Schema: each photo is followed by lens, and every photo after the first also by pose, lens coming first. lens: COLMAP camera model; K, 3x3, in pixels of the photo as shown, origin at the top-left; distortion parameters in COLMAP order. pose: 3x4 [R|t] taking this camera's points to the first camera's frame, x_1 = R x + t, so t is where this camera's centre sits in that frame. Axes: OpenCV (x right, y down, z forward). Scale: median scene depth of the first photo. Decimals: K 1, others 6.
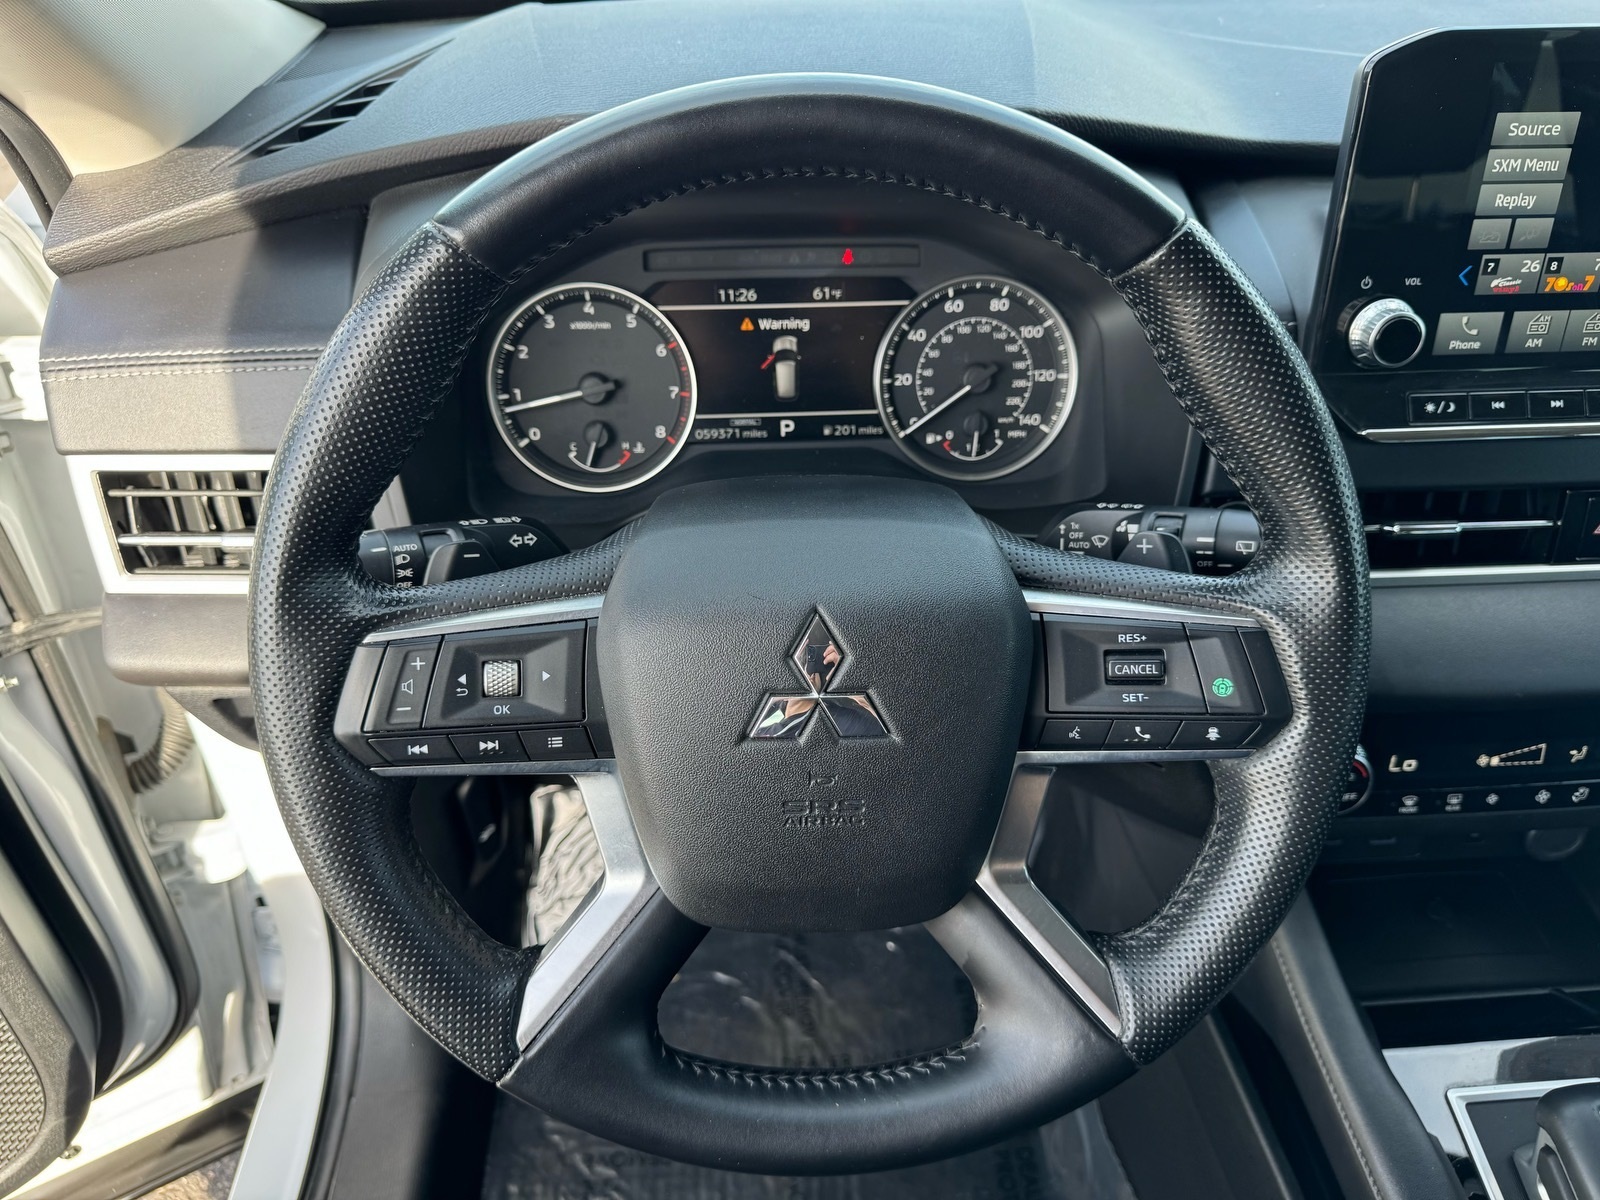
lens RADIAL K [[1103.8, 0, 813.2], [0, 1103.8, 613.1], [0, 0, 1]] dist [0.048757, -0.043357]
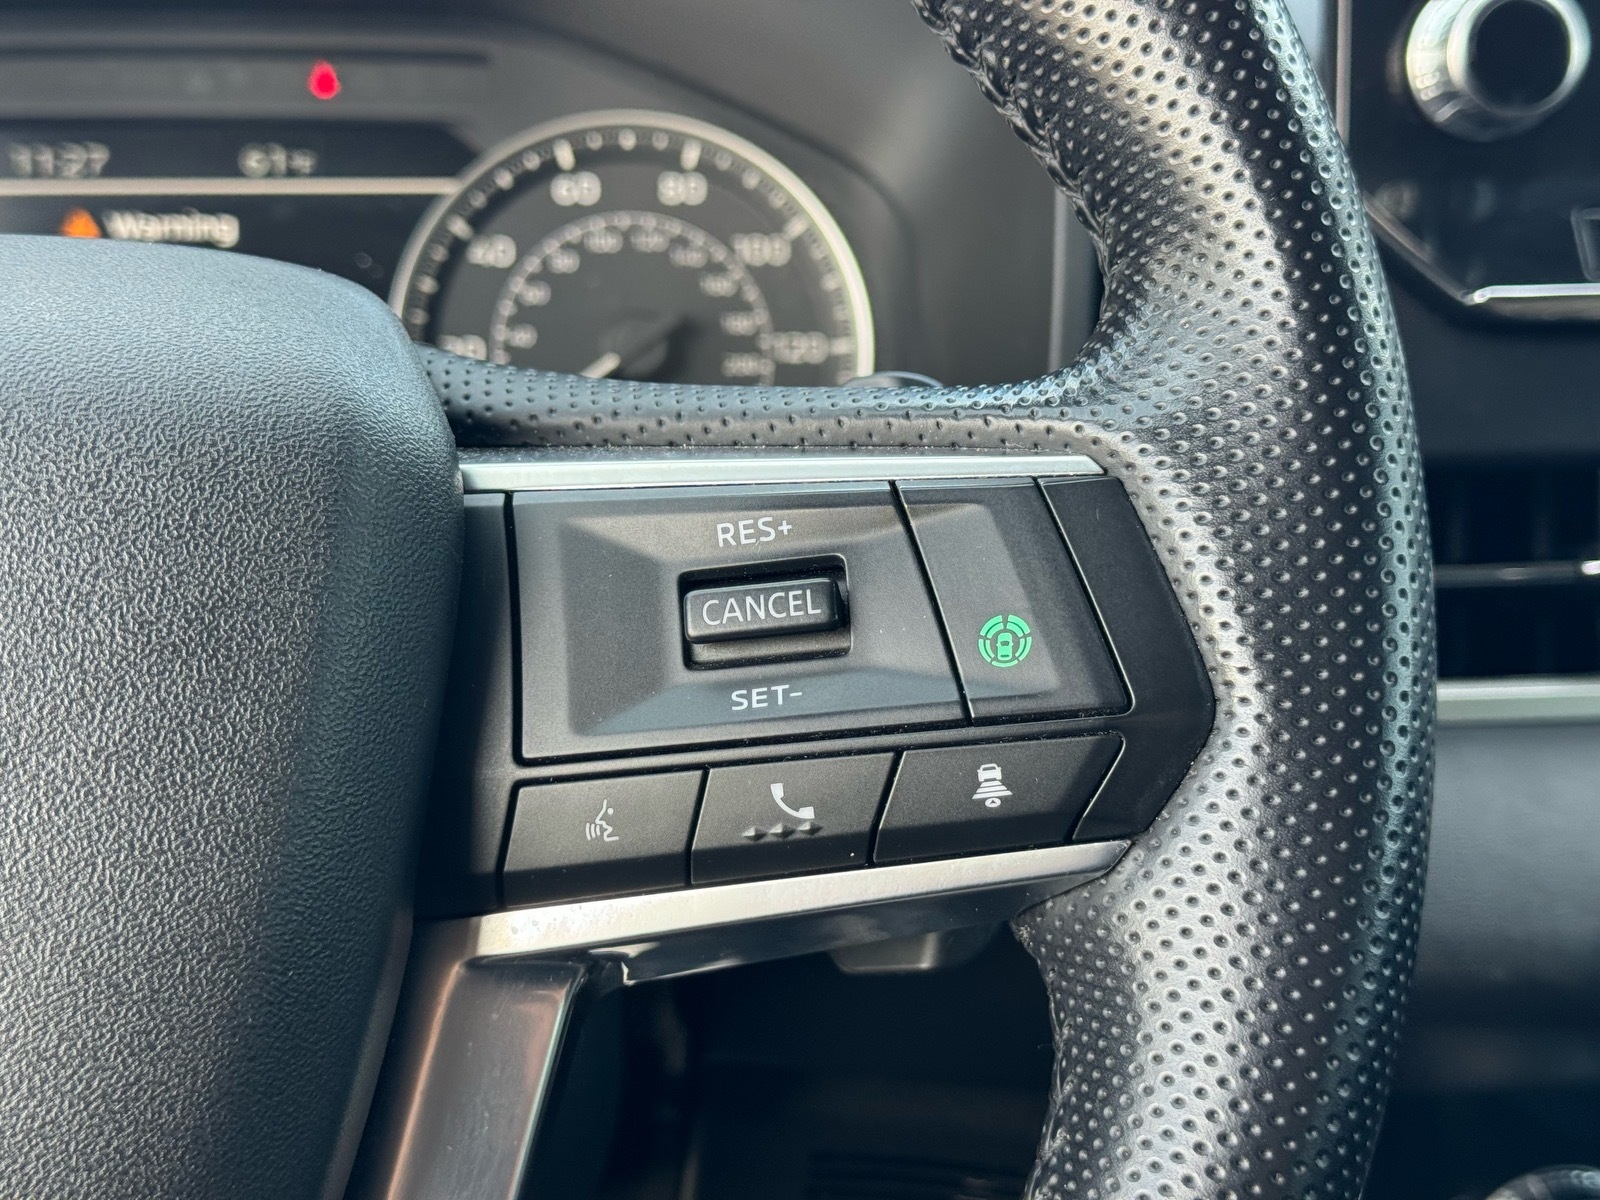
lens RADIAL K [[2245.4, 0, 791.4], [0, 2245.4, 658.0], [0, 0, 1]] dist [0.116574, 0.000000]
pose [[0.998062, -0.022157, 0.058143, 0.157618], [0.038296, 0.955236, -0.293356, 0.163309], [-0.049041, 0.295014, 0.954234, 0.208077]]
